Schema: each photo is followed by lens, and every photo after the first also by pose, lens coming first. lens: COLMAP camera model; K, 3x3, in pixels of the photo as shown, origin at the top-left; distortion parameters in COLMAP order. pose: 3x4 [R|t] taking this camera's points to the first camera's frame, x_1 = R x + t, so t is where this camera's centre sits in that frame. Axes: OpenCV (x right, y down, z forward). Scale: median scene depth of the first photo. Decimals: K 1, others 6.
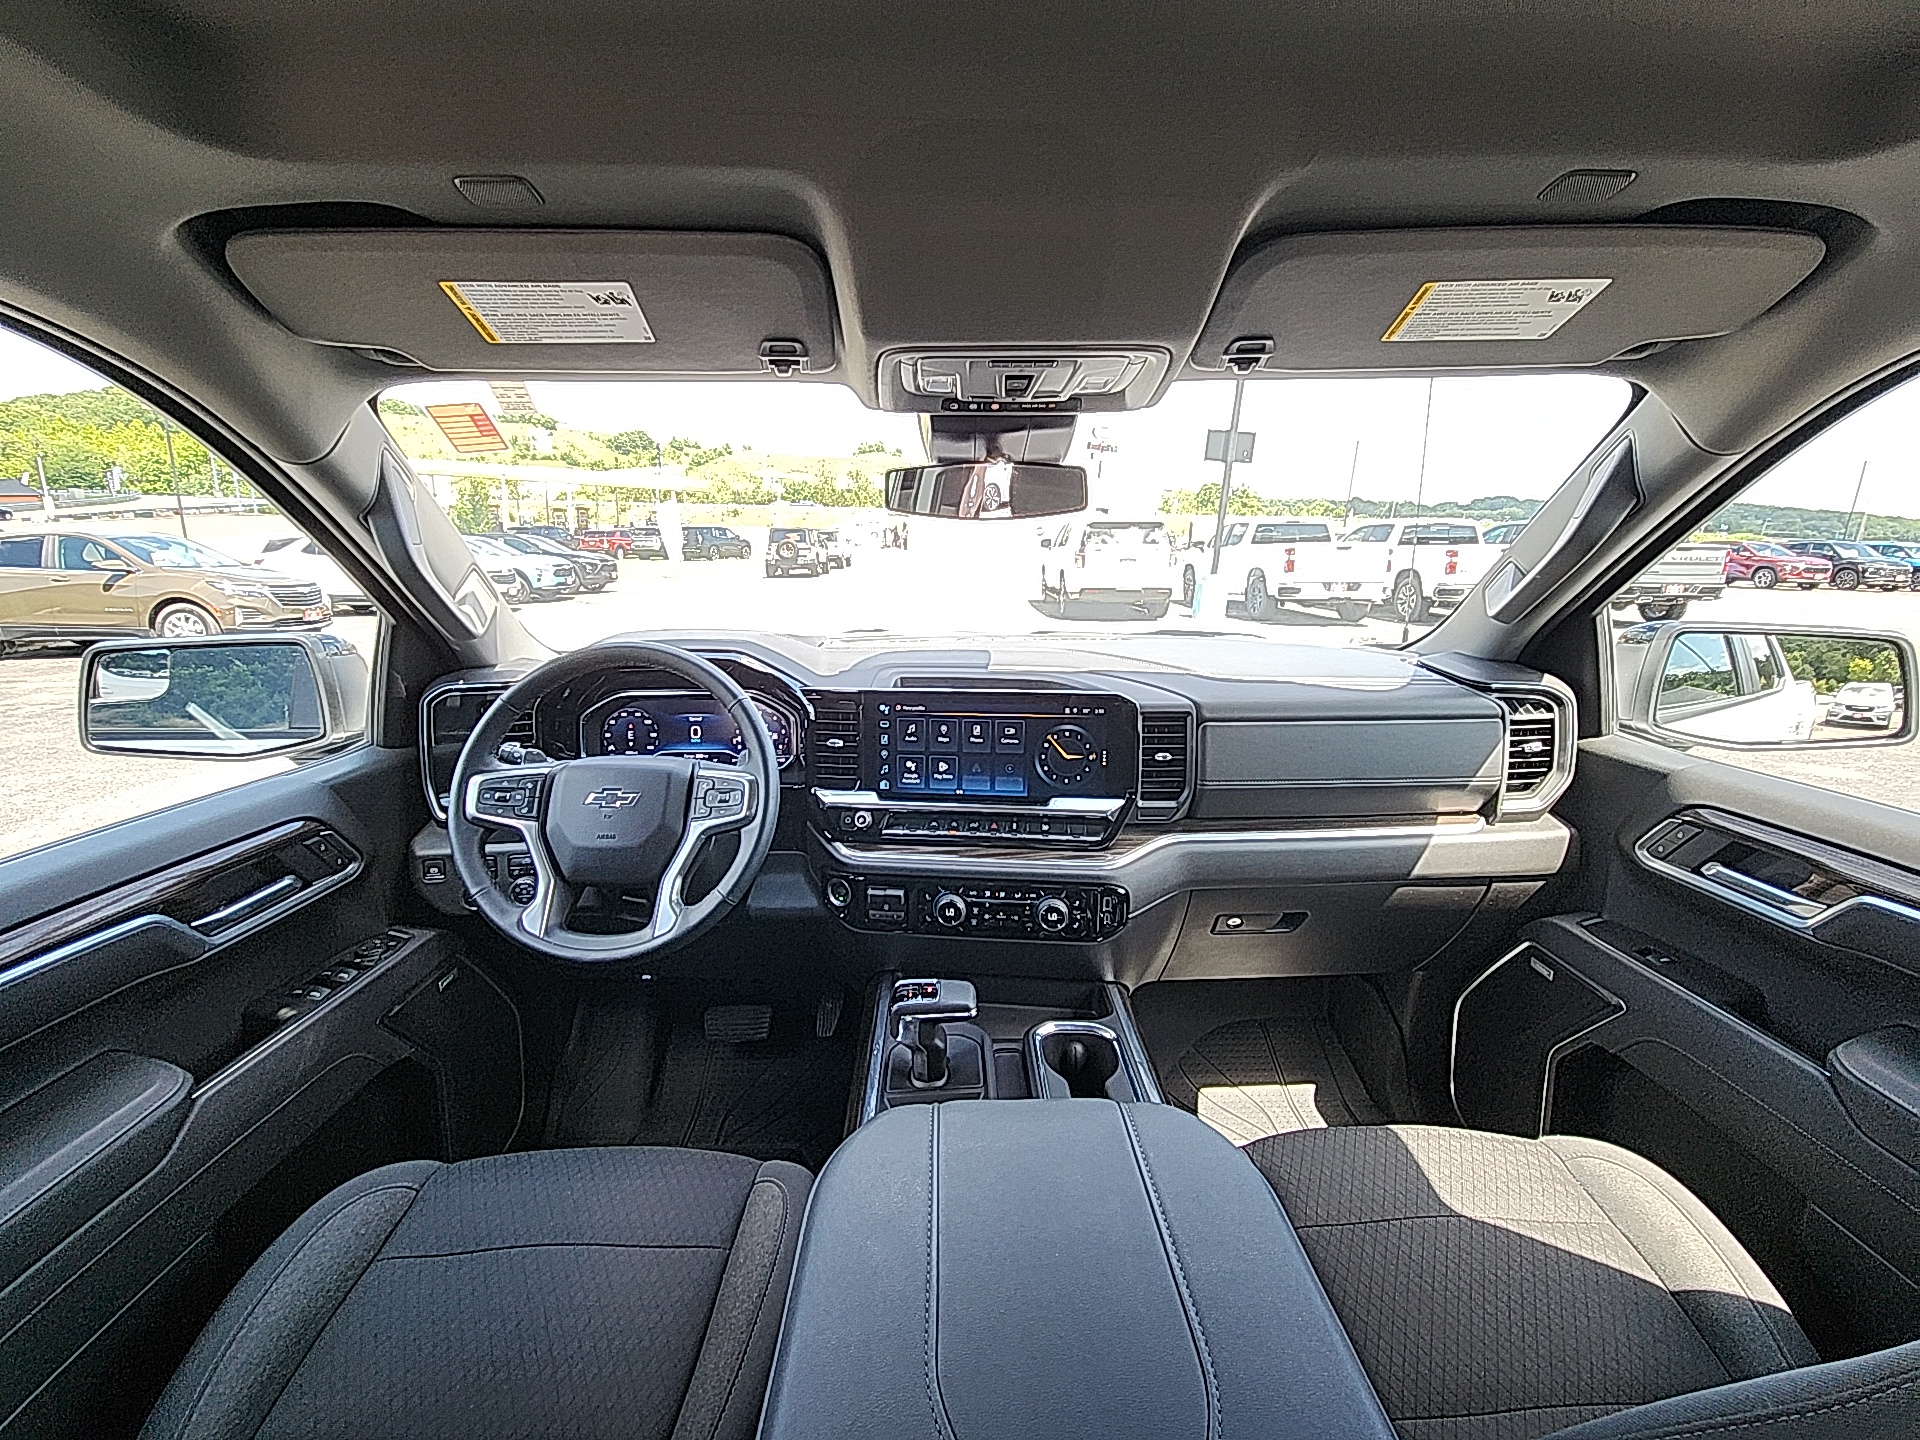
lens RADIAL K [[773.1, 0, 952.4], [0, 773.1, 703.1], [0, 0, 1]] dist [0.002969, -0.000331]
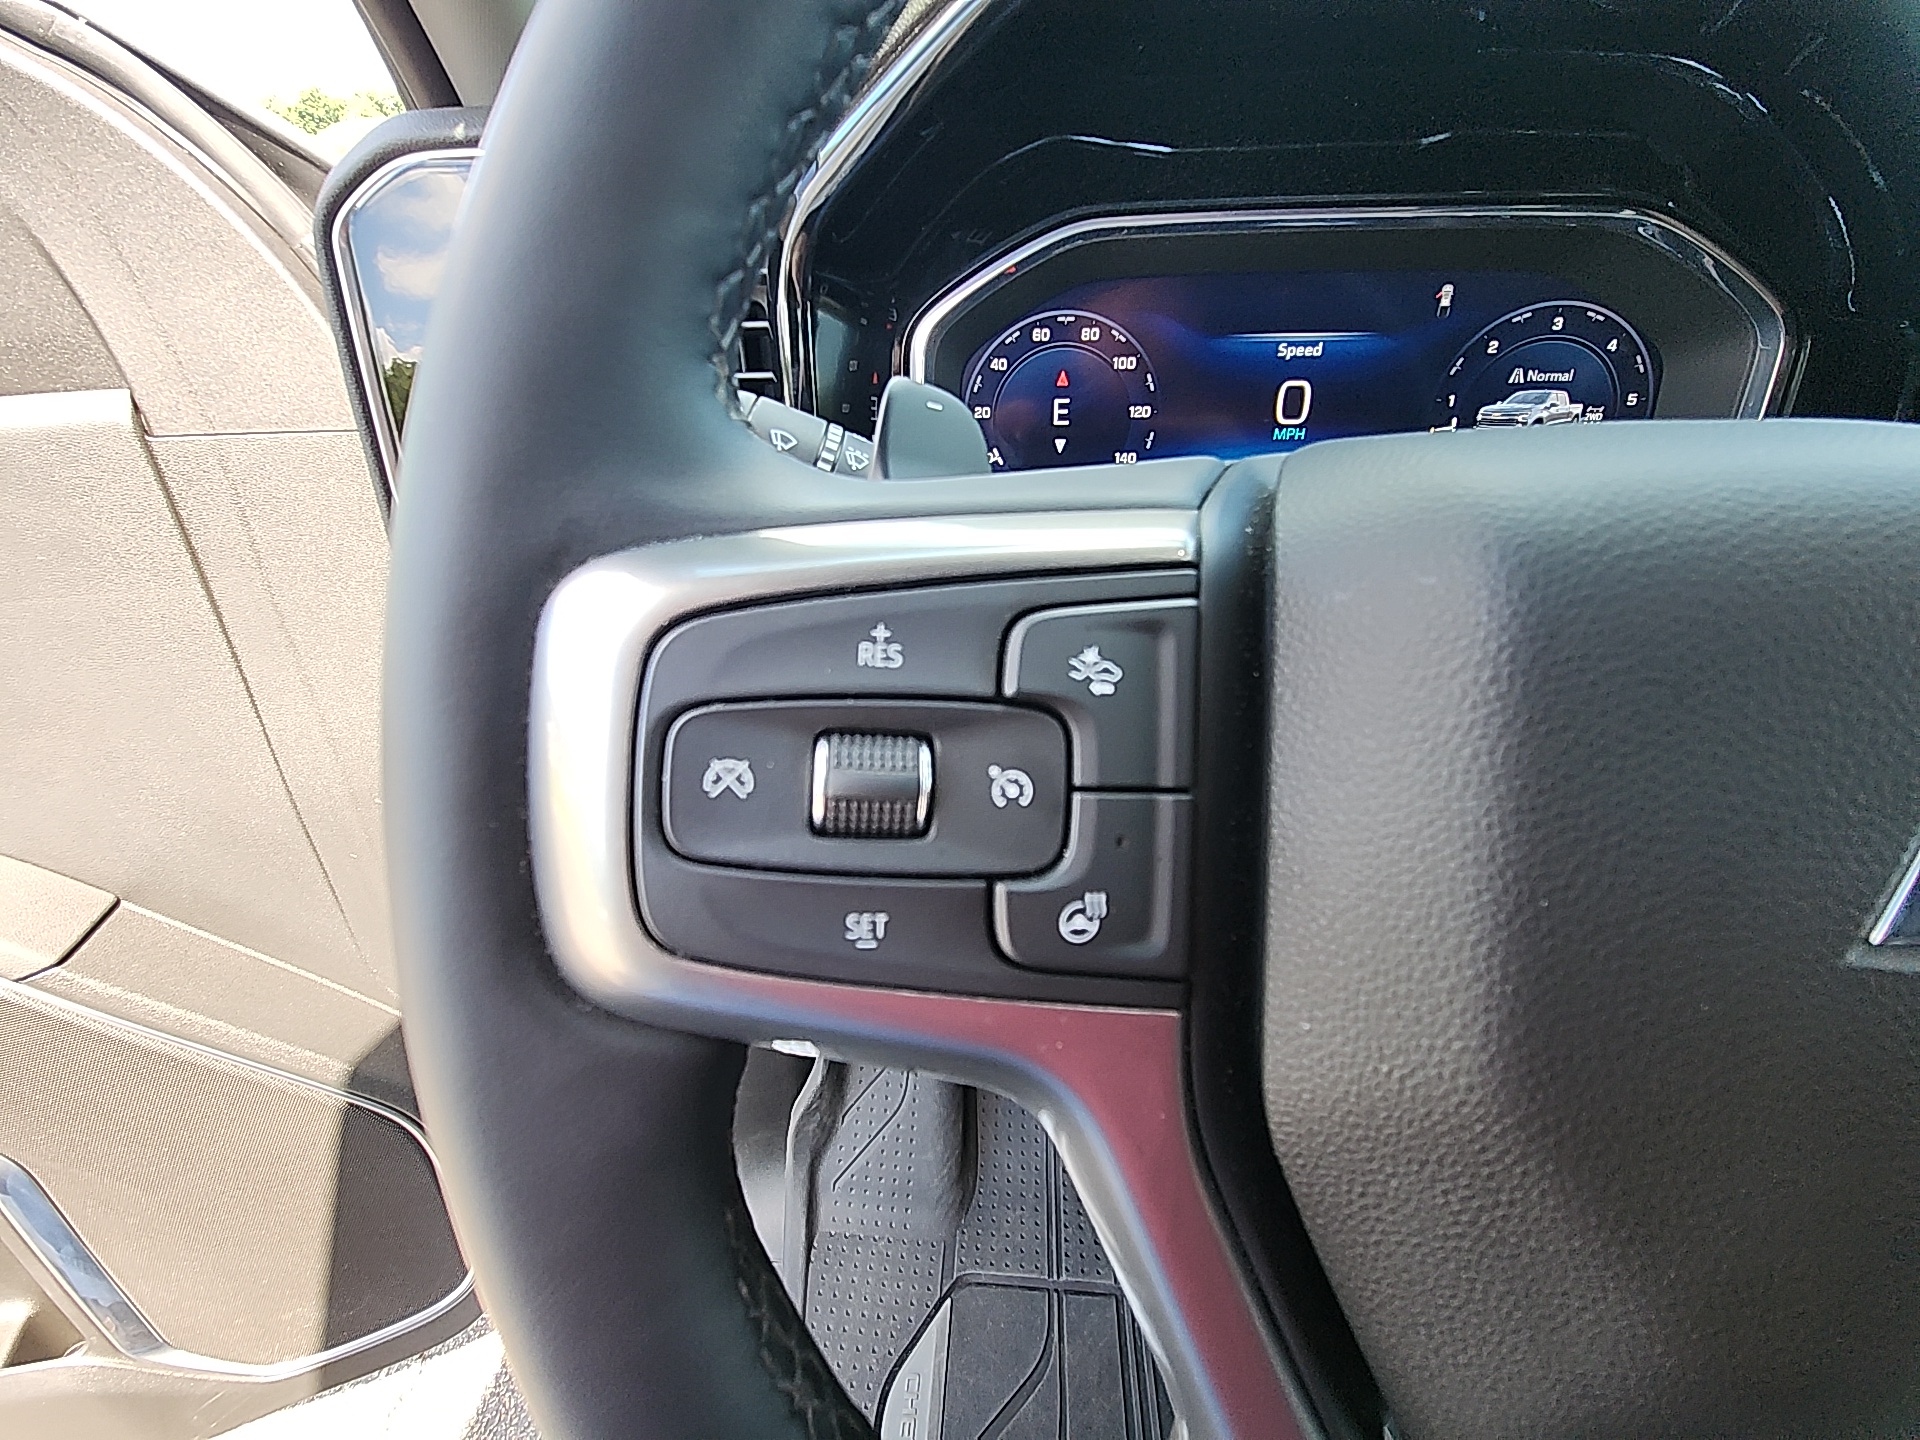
lens RADIAL K [[773.1, 0, 952.4], [0, 773.1, 703.1], [0, 0, 1]] dist [0.002969, -0.000331]
pose [[0.994660, 0.038687, -0.095679, -0.519470], [-0.008471, 0.954559, 0.297902, 0.072857], [0.102856, -0.295501, 0.949789, 0.838517]]
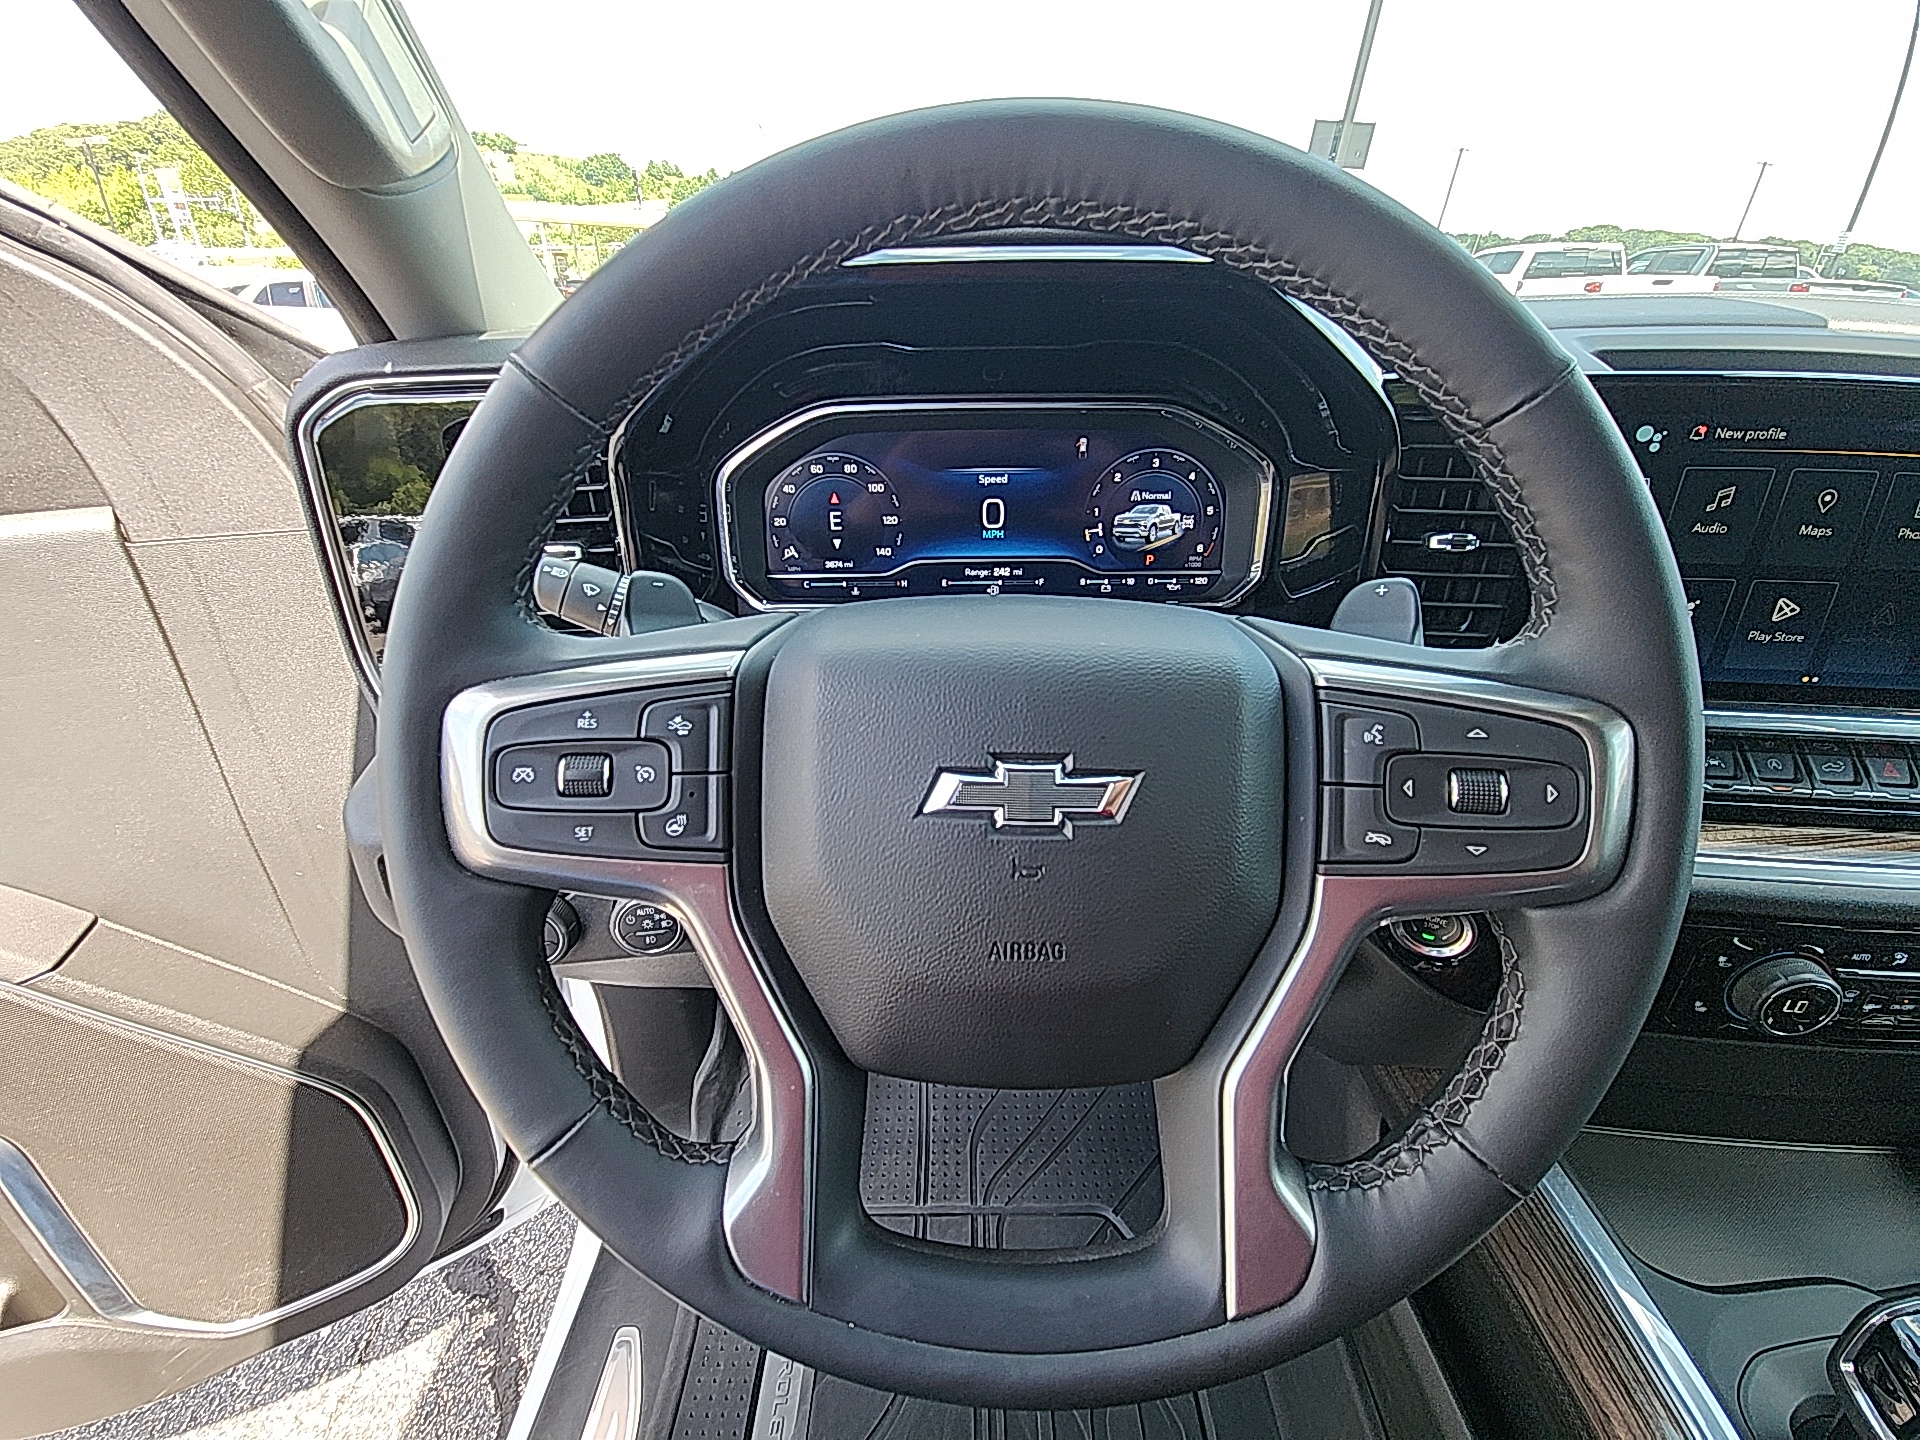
lens RADIAL K [[773.1, 0, 952.4], [0, 773.1, 703.1], [0, 0, 1]] dist [0.002969, -0.000331]
pose [[0.999741, 0.000193, -0.022741, -0.420943], [0.006143, 0.960499, 0.278214, 0.024640], [0.021896, -0.278282, 0.960250, 0.706752]]
